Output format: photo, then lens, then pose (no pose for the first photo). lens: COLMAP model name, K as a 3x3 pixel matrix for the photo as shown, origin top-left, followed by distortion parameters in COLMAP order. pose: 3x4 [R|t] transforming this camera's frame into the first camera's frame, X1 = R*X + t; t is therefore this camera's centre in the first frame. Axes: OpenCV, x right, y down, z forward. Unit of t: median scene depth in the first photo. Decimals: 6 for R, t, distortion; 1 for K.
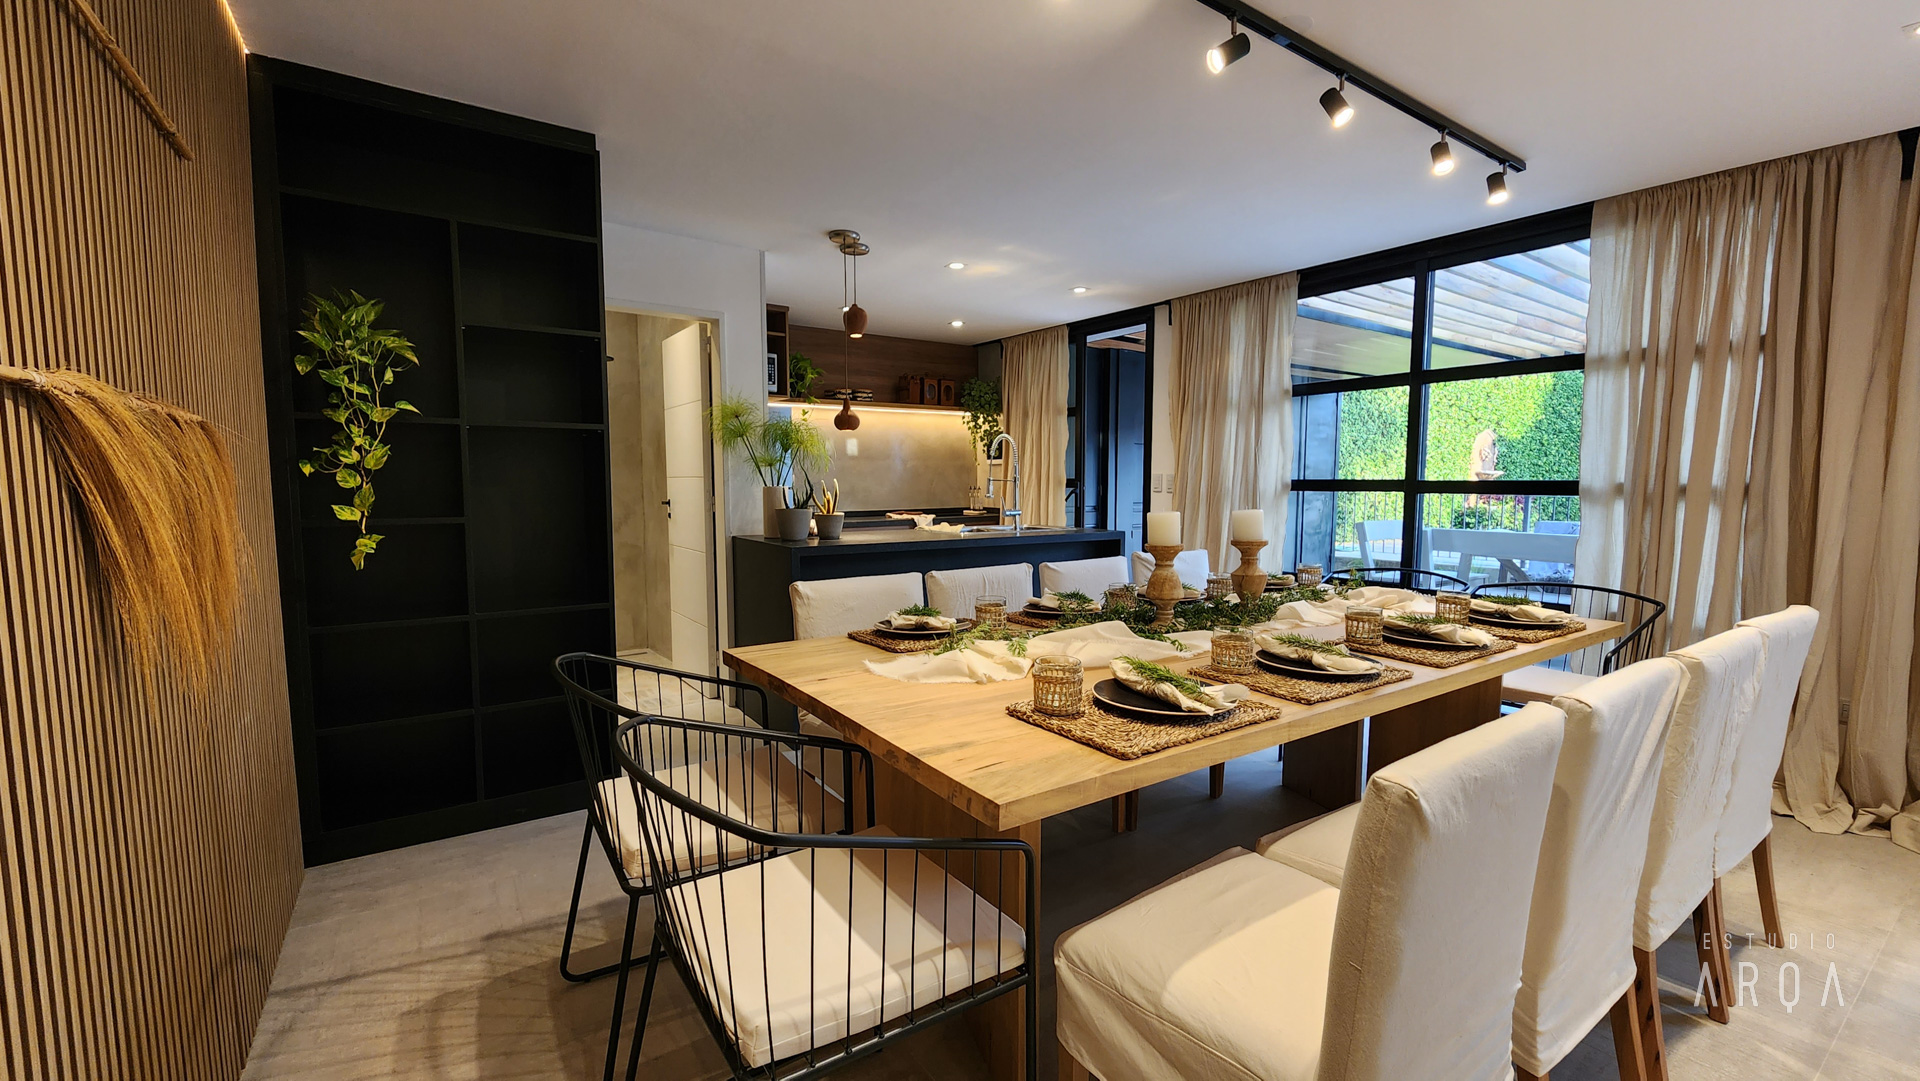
lens RADIAL K [[785.6, 0, 960.7], [0, 785.6, 548.2], [0, 0, 1]] dist [0.003124, 0.000216]
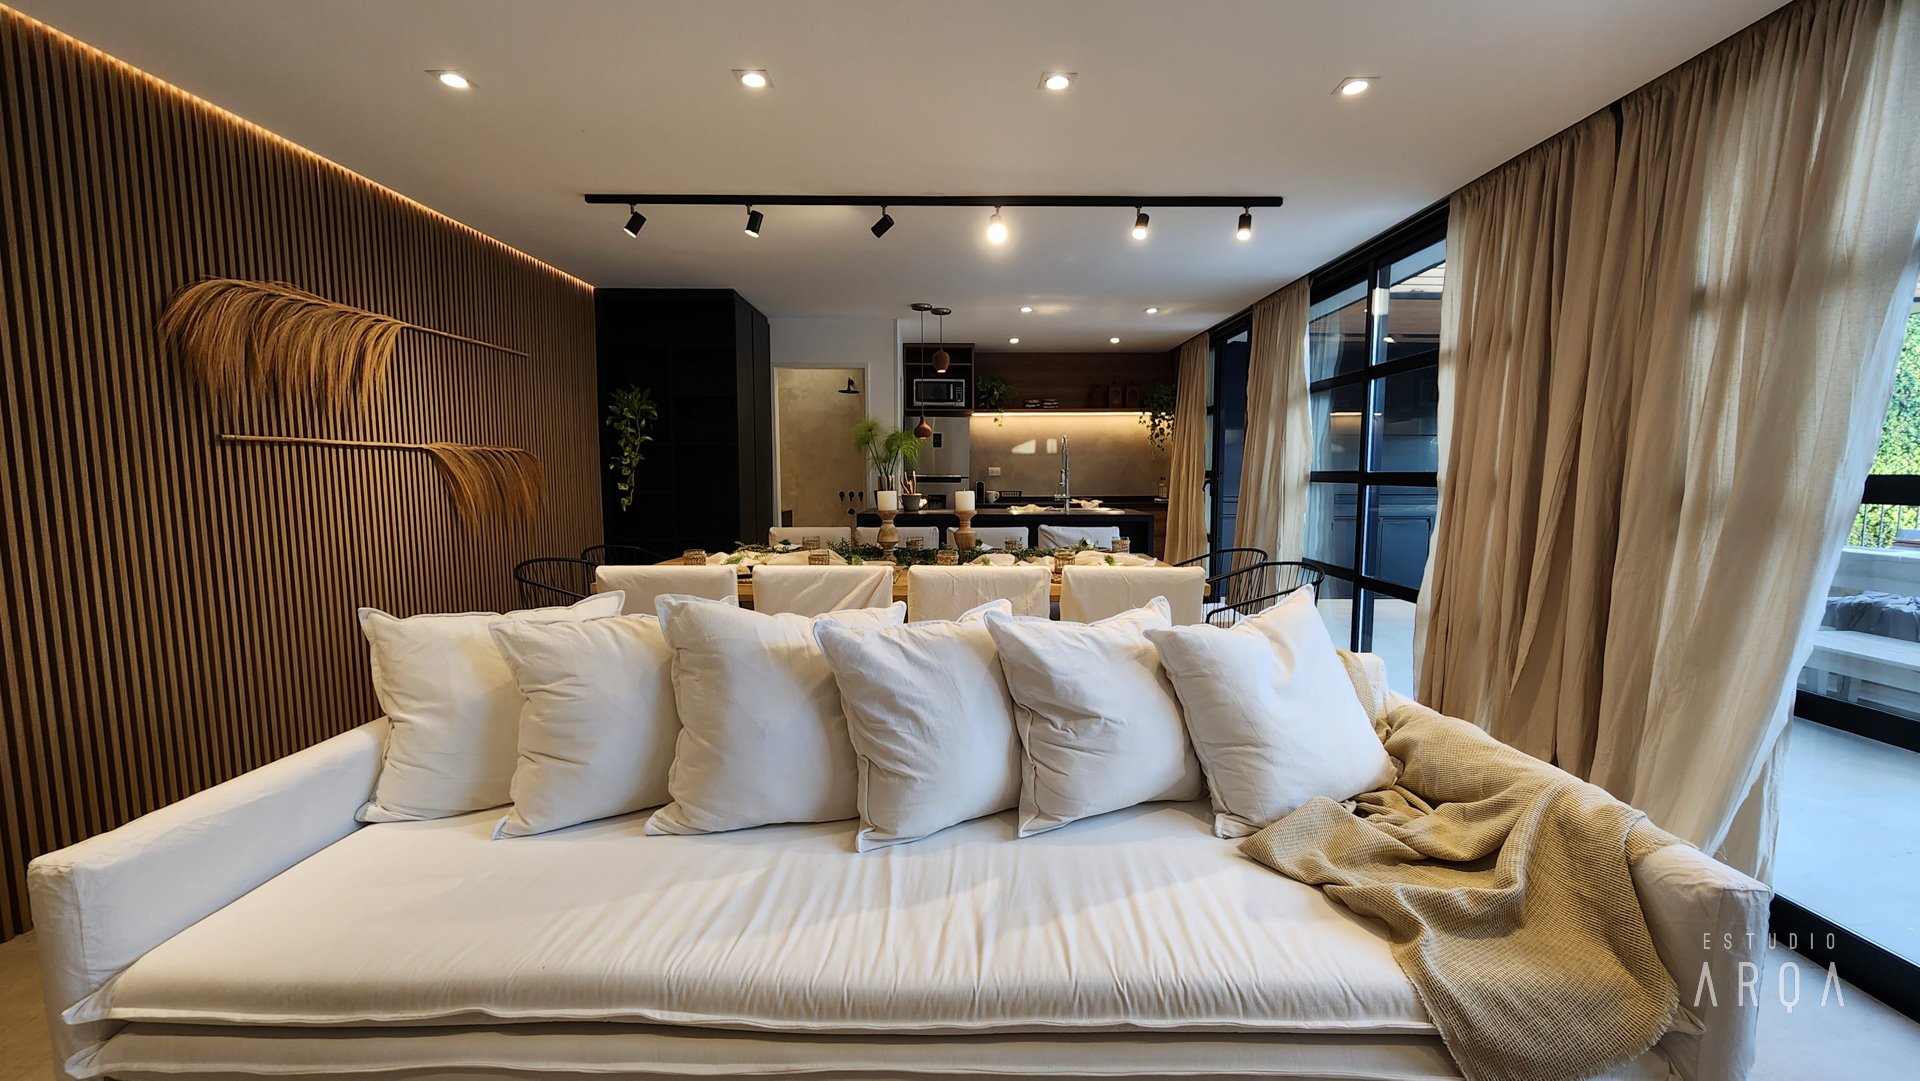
lens RADIAL K [[785.6, 0, 966.1], [0, 785.6, 542.6], [0, 0, 1]] dist [0.003124, 0.000216]
pose [[0.813748, 0.052753, -0.578818, 0.984266], [-0.050464, 0.998524, 0.020058, 0.014966], [0.579022, 0.012887, 0.815210, -0.183015]]
